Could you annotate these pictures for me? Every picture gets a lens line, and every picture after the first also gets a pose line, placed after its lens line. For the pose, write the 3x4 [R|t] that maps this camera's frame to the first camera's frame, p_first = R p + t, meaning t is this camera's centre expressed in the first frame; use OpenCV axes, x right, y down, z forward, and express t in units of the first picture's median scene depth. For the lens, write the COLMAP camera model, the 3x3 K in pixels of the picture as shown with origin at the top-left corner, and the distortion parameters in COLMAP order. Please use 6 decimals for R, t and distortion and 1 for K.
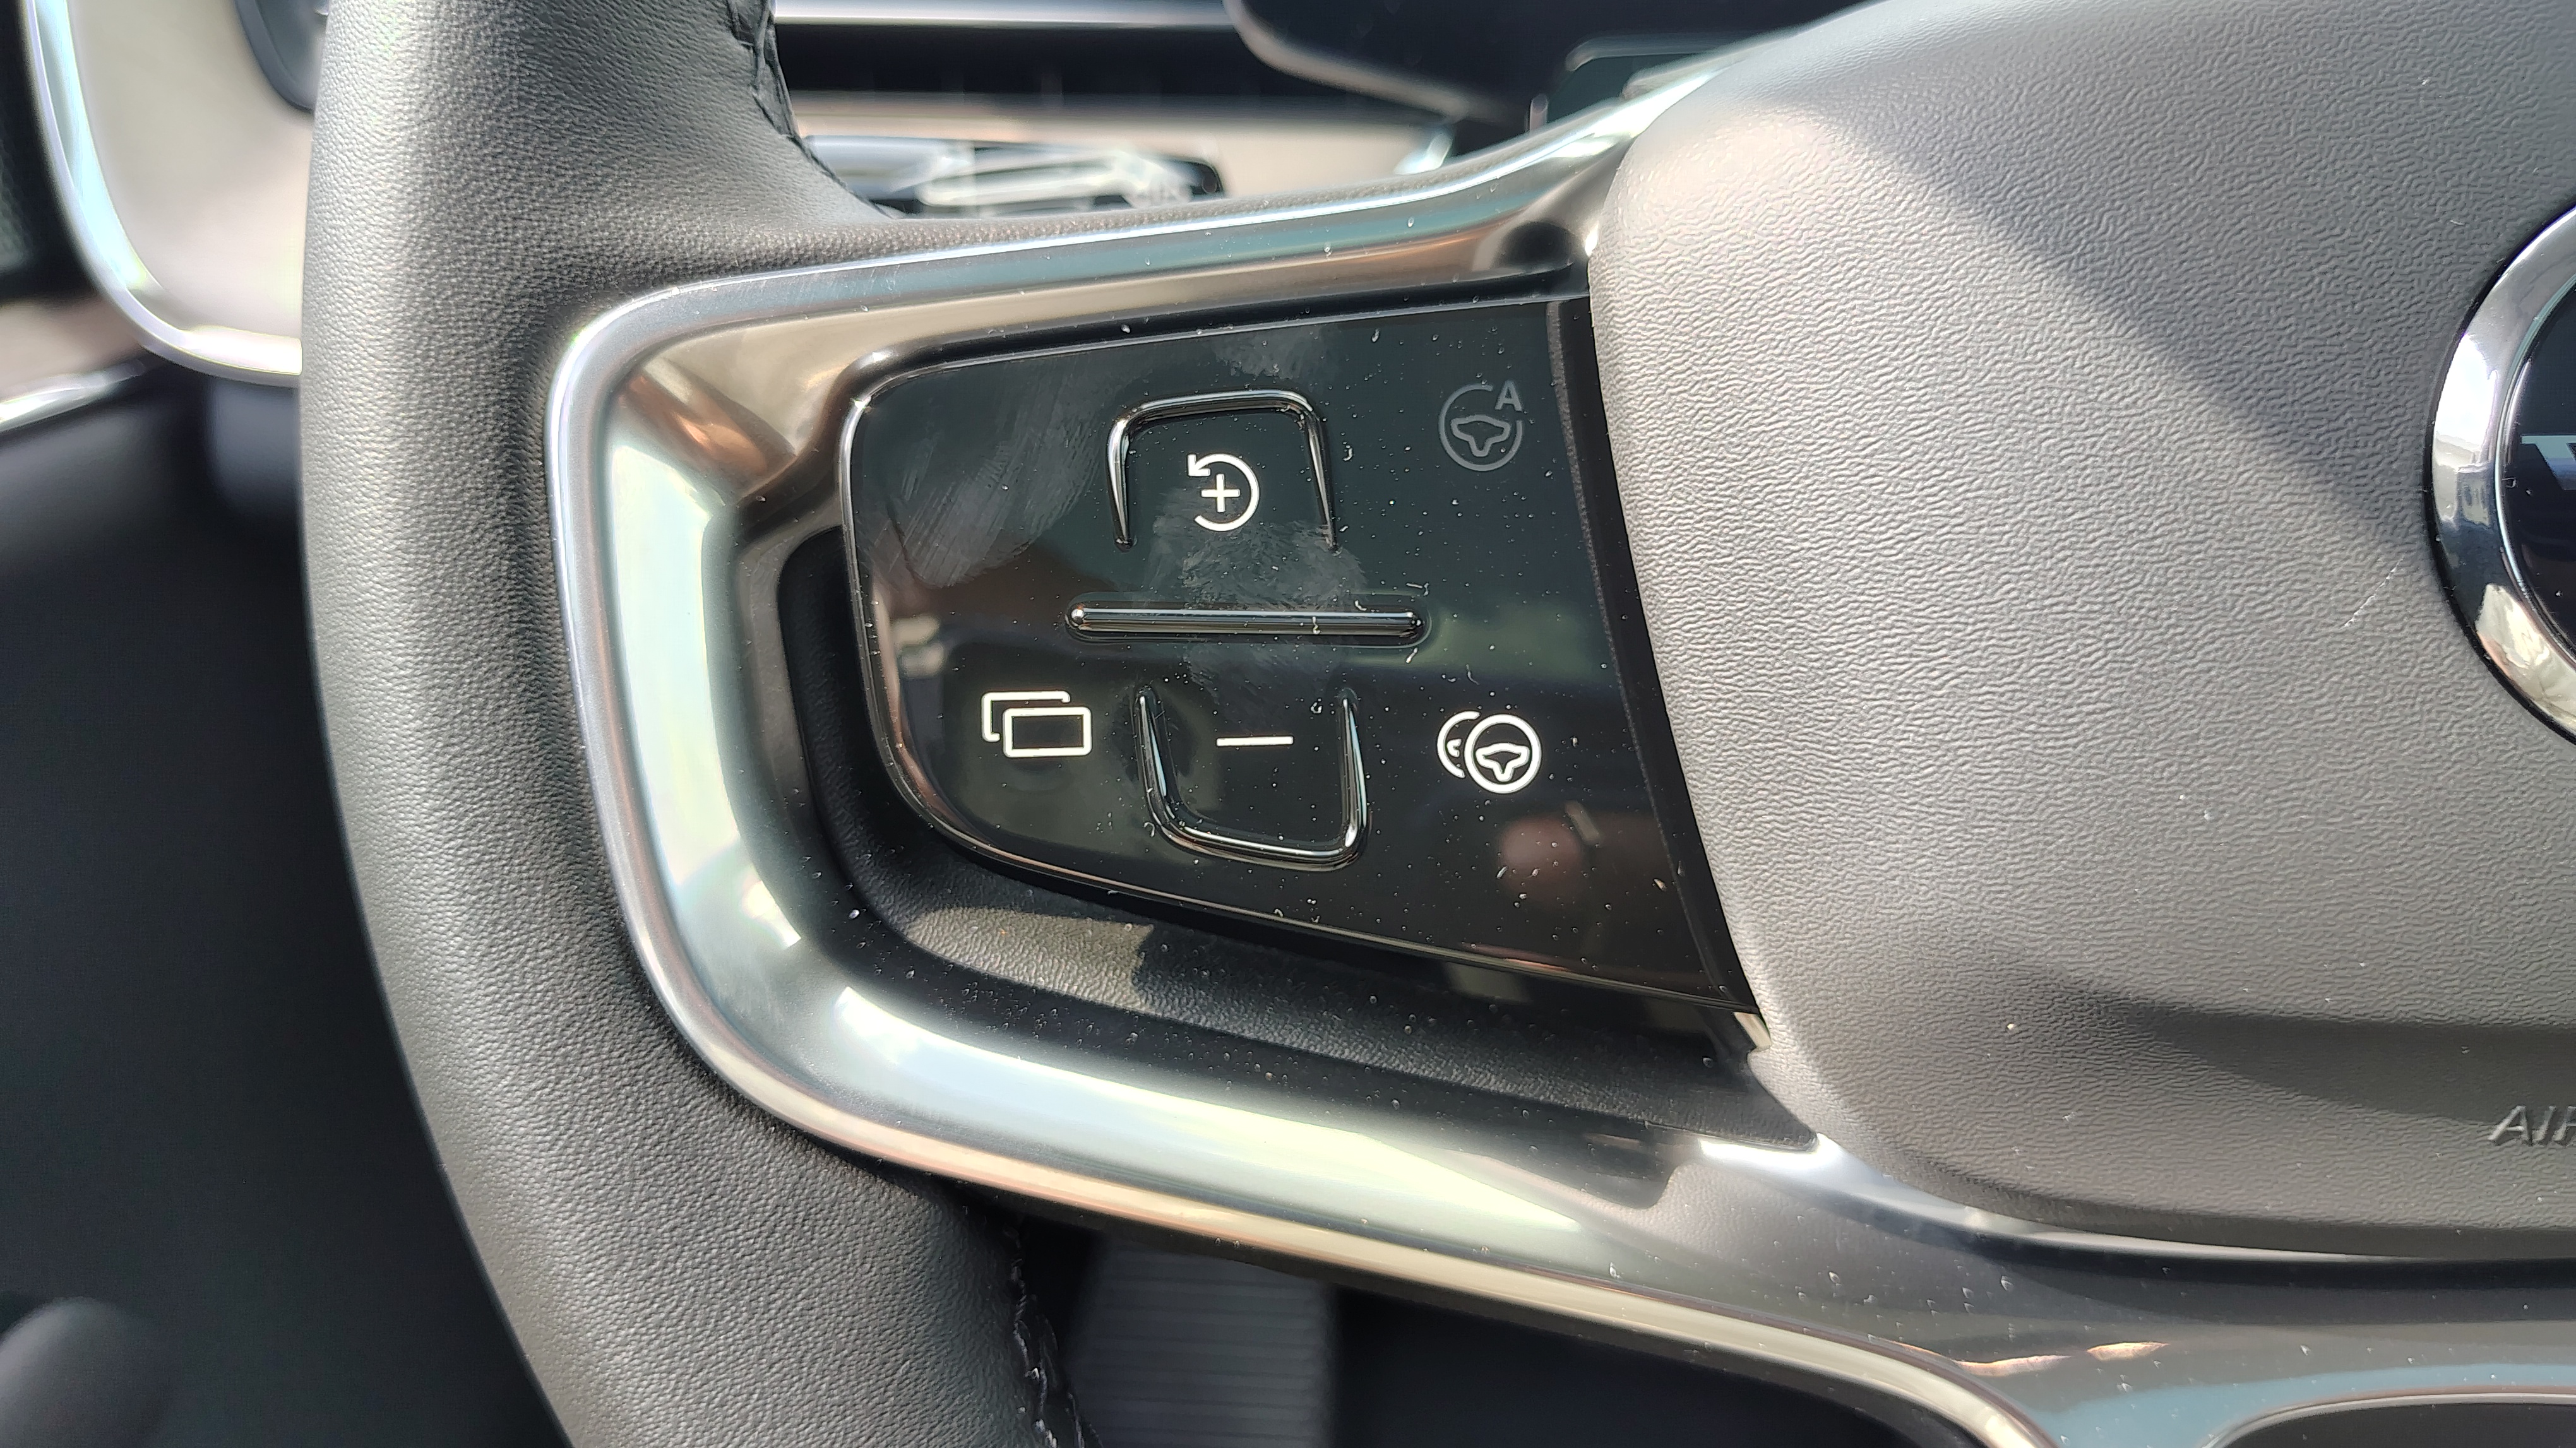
lens RADIAL K [[1843.5, 0, 1295.6], [0, 1843.5, 738.5], [0, 0, 1]] dist [0.024788, -0.037211]
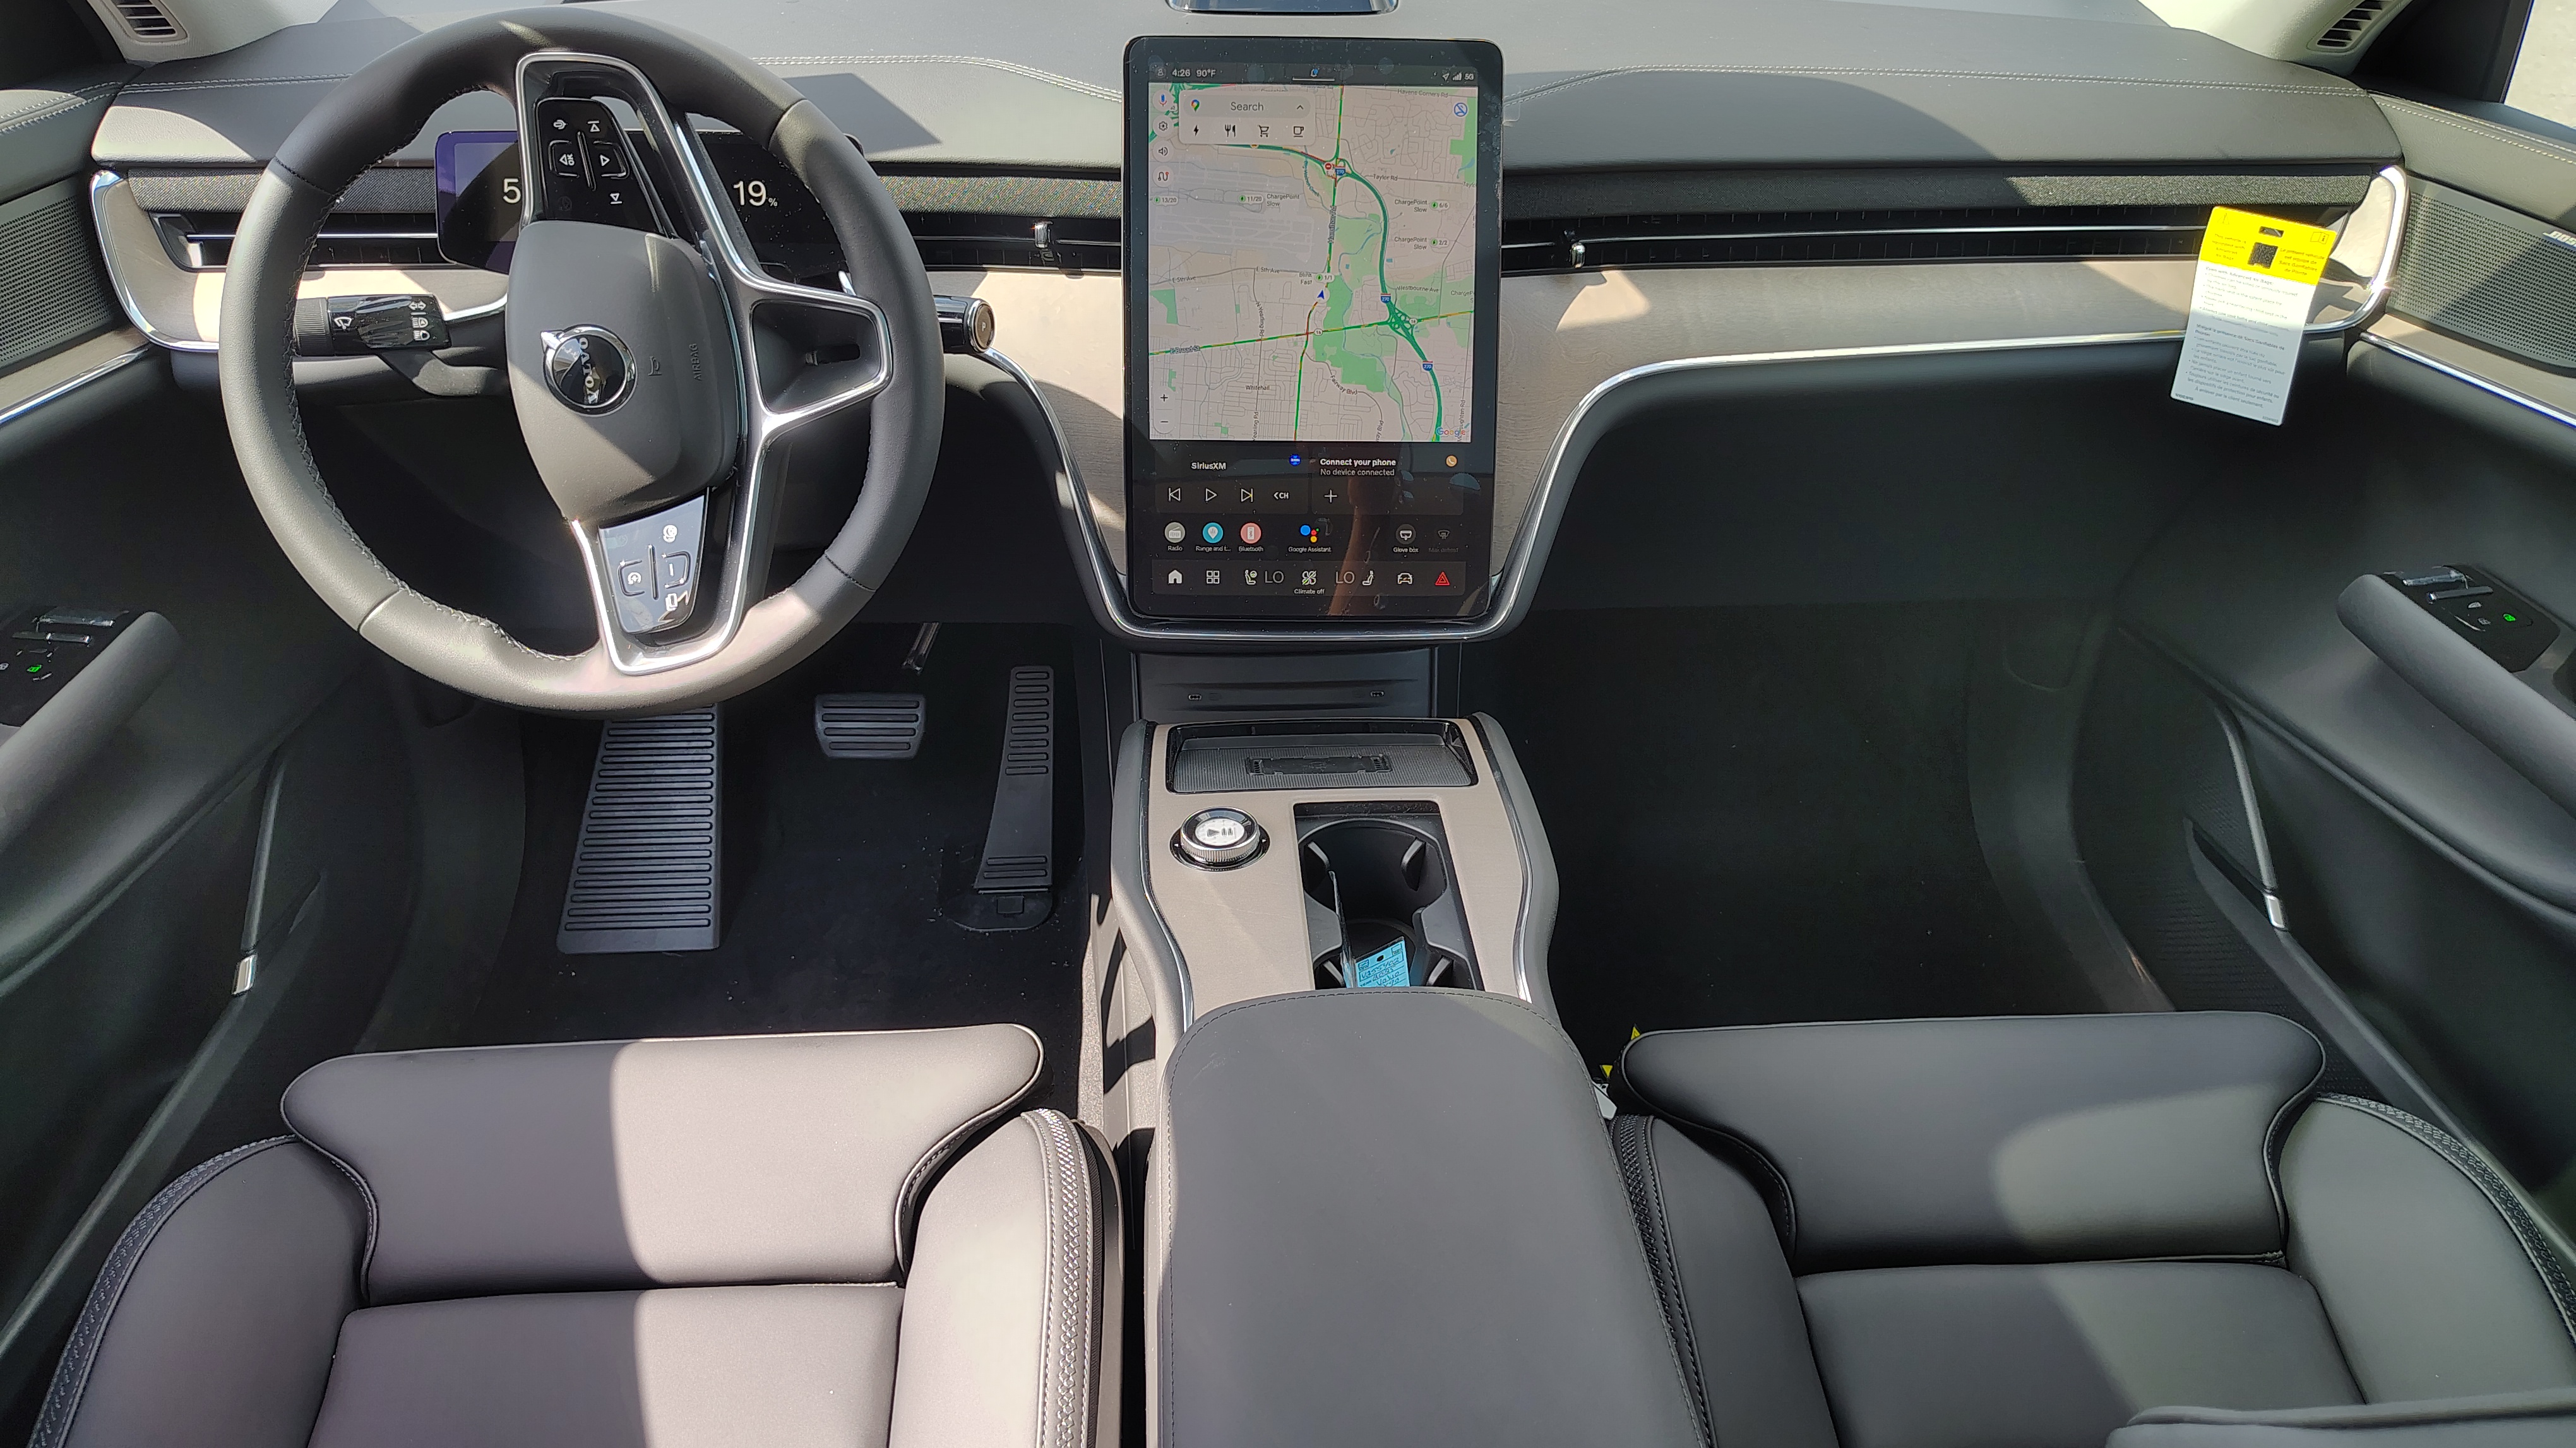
lens RADIAL K [[1843.5, 0, 1314.7], [0, 1843.5, 723.7], [0, 0, 1]] dist [0.024788, -0.037211]
pose [[0.989065, -0.056853, 0.136080, 2.154602], [0.042733, 0.993604, 0.104523, 0.489335], [-0.141152, -0.097565, 0.985169, -5.811978]]
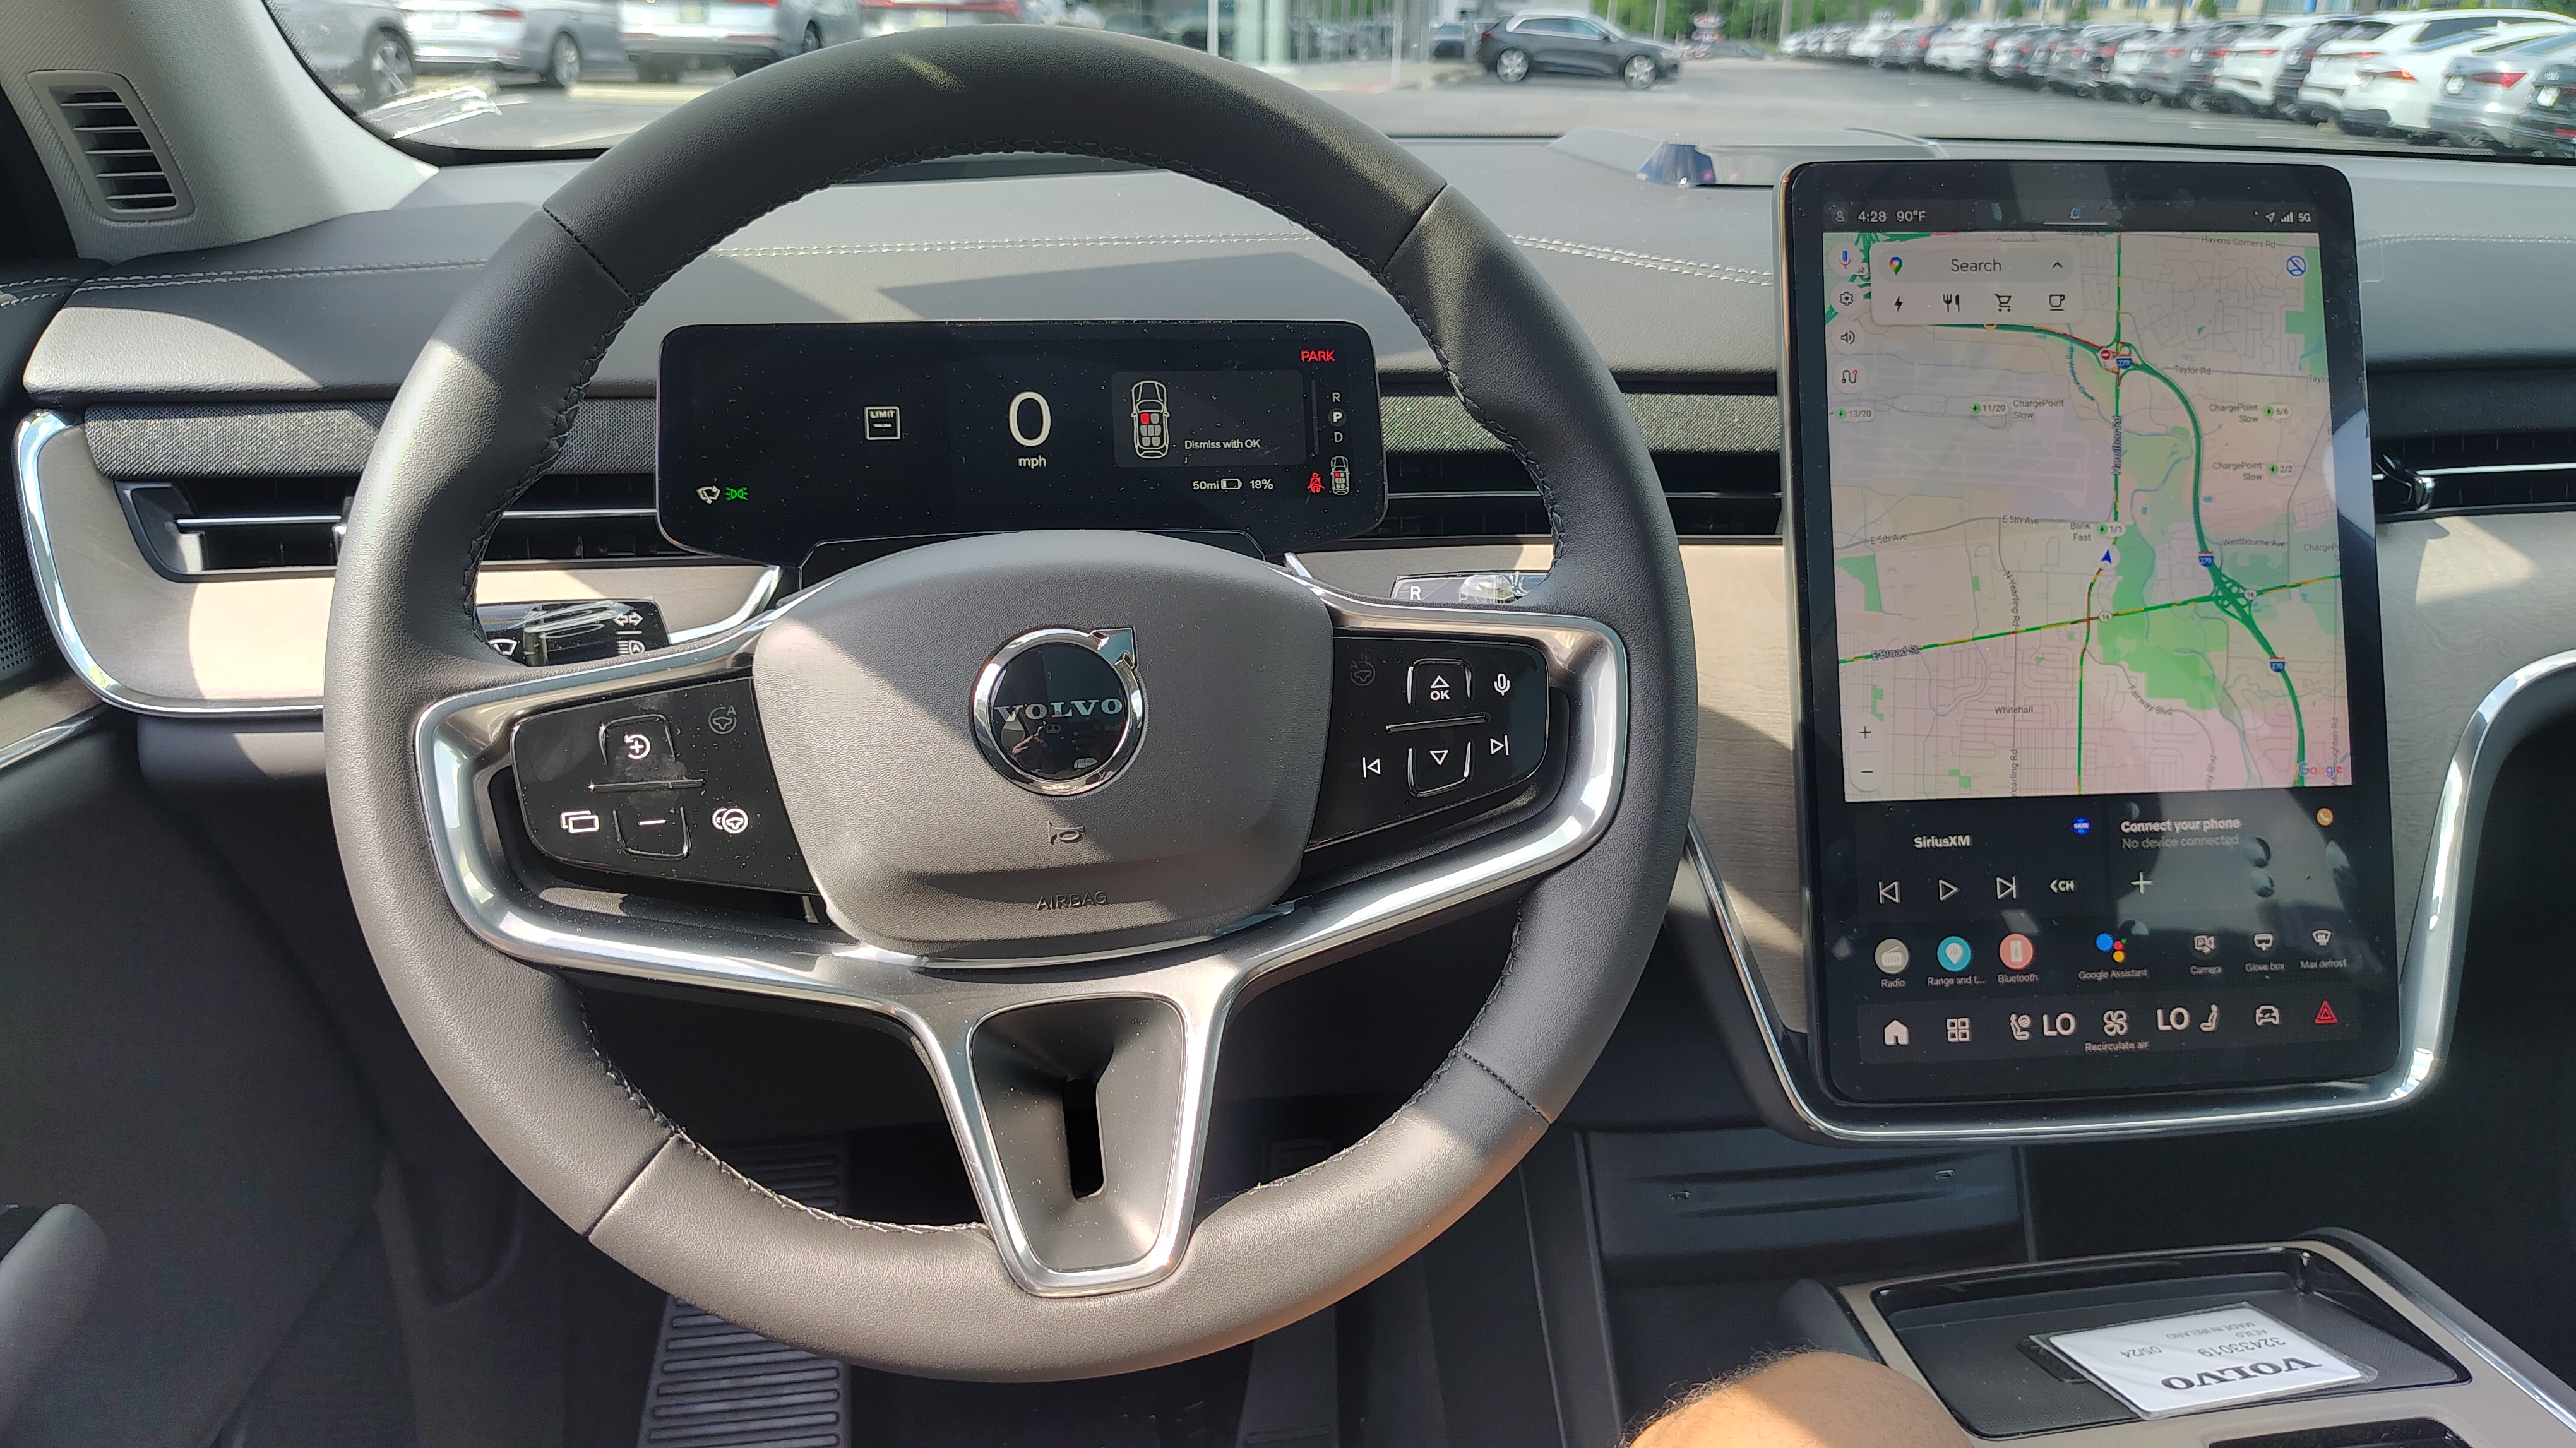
lens RADIAL K [[1843.5, 0, 1298.8], [0, 1843.5, 745.6], [0, 0, 1]] dist [0.024788, -0.037211]
pose [[0.973185, -0.066643, 0.220158, 0.368936], [0.089176, 0.991566, -0.094042, 0.268474], [-0.212034, 0.111153, 0.970921, -2.349608]]
